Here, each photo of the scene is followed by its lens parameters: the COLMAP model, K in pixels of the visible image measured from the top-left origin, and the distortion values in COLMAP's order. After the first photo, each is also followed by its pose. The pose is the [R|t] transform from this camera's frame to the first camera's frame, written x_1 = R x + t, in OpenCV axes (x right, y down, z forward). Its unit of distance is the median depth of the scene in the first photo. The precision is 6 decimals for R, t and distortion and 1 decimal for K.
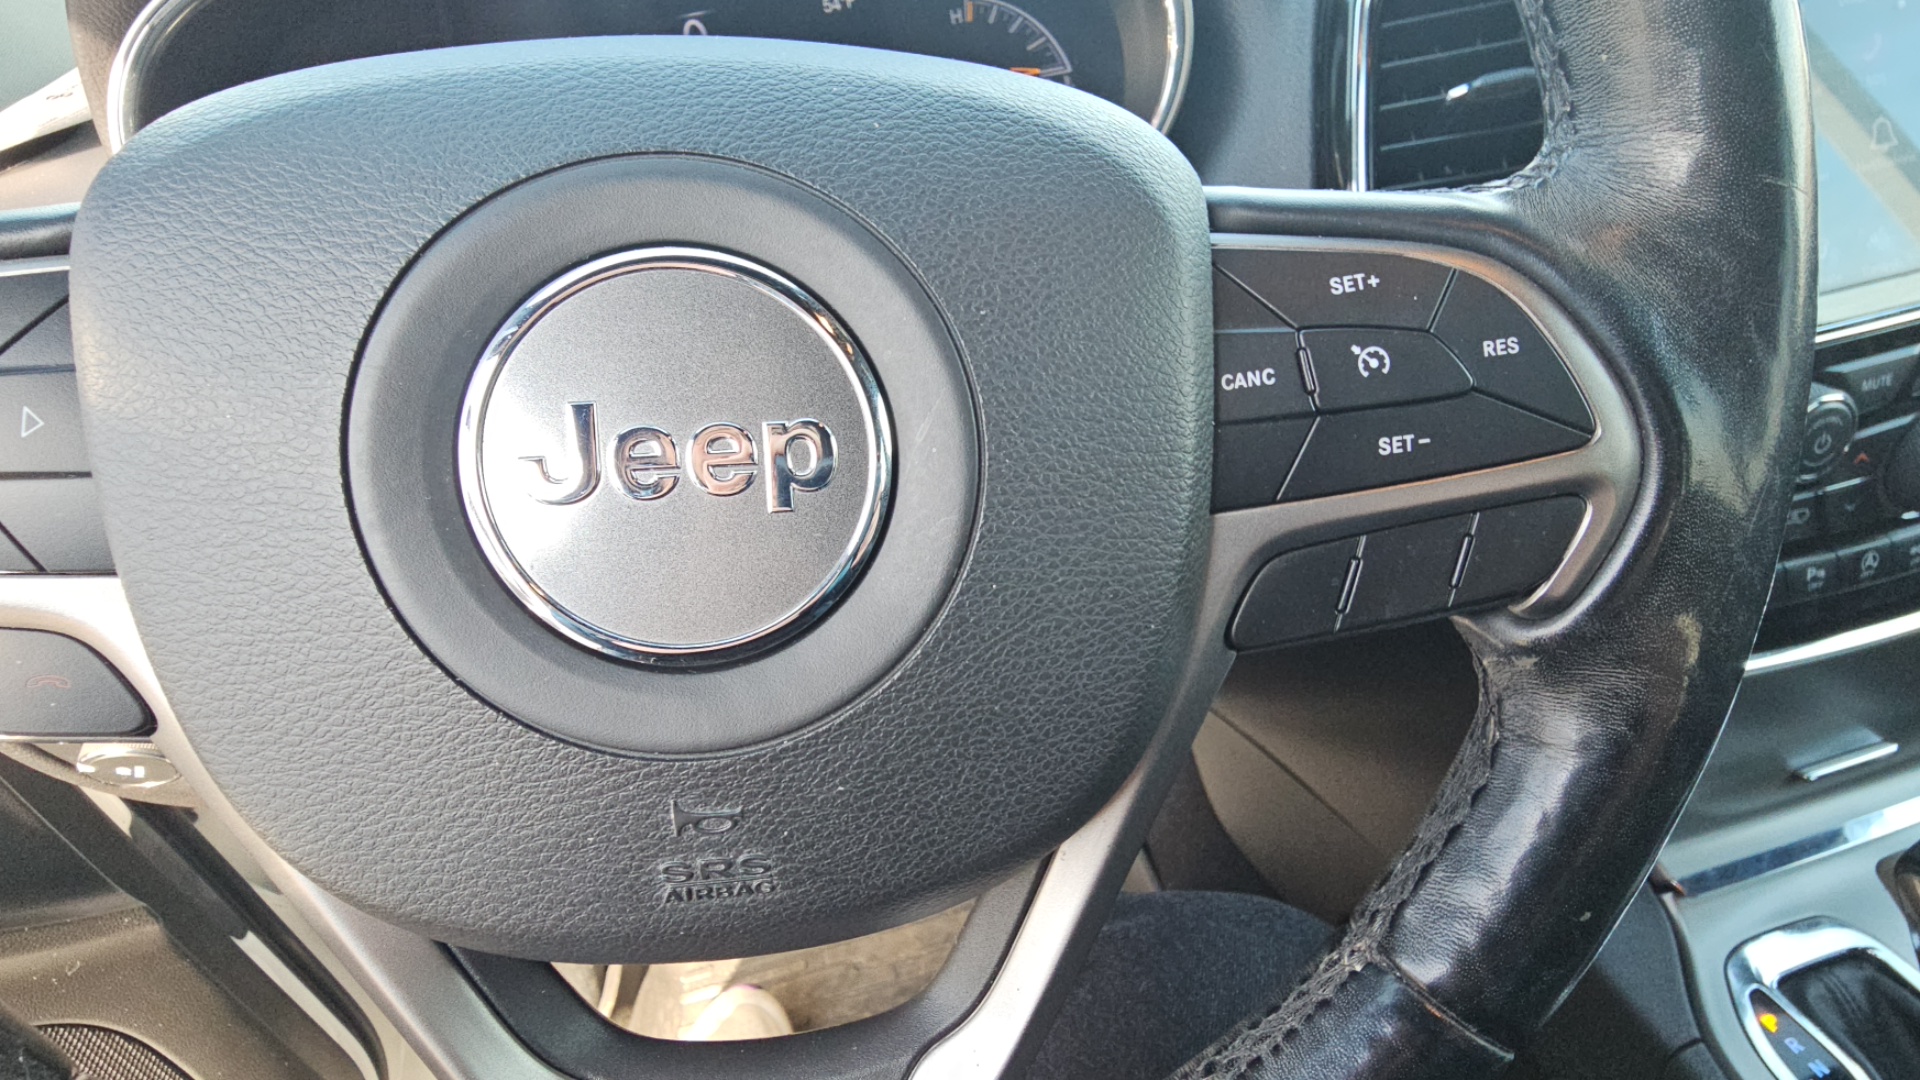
lens RADIAL K [[861.1, 0, 982.9], [0, 861.1, 541.8], [0, 0, 1]] dist [0.008283, -0.005975]
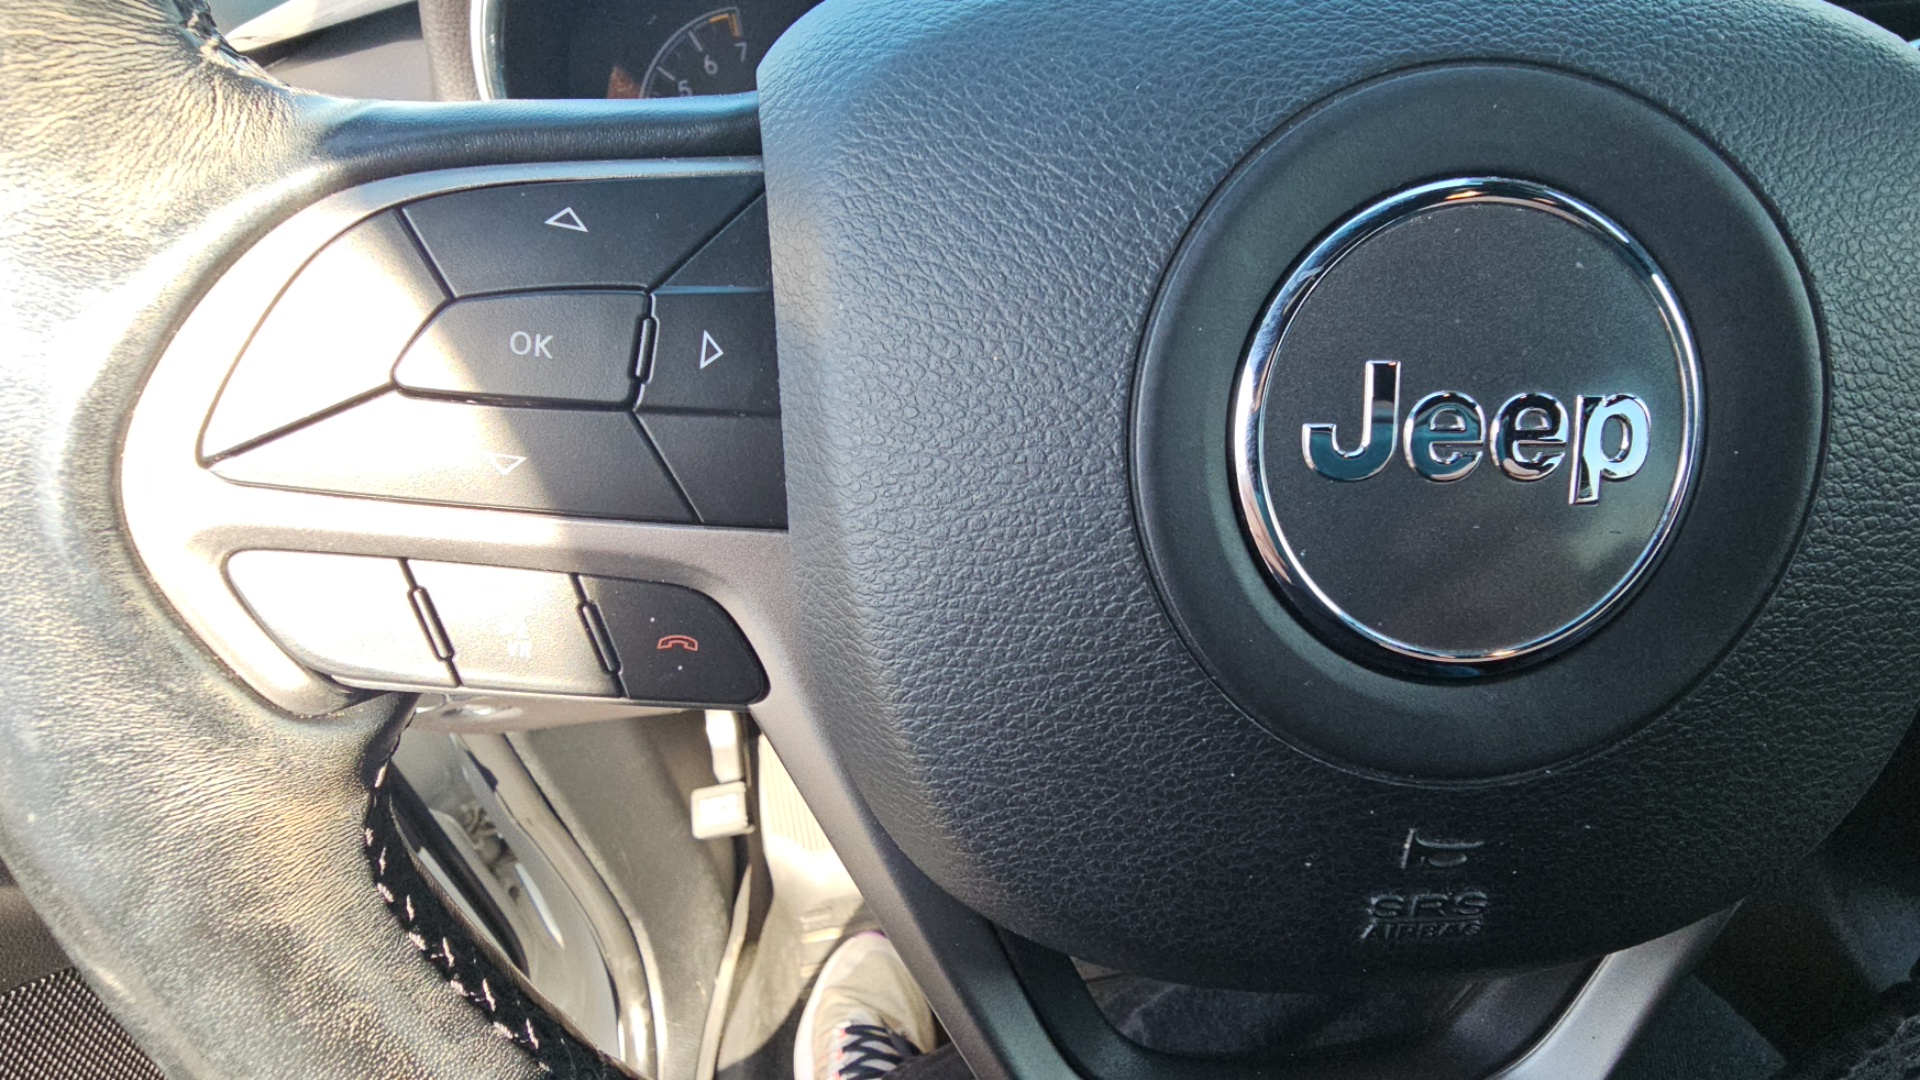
lens RADIAL K [[861.1, 0, 953.1], [0, 861.1, 538.7], [0, 0, 1]] dist [0.008283, -0.005975]
pose [[0.997359, 0.062030, -0.037789, -0.793575], [-0.059880, 0.996656, 0.055600, -0.012357], [0.041111, -0.053190, 0.997738, 0.126937]]
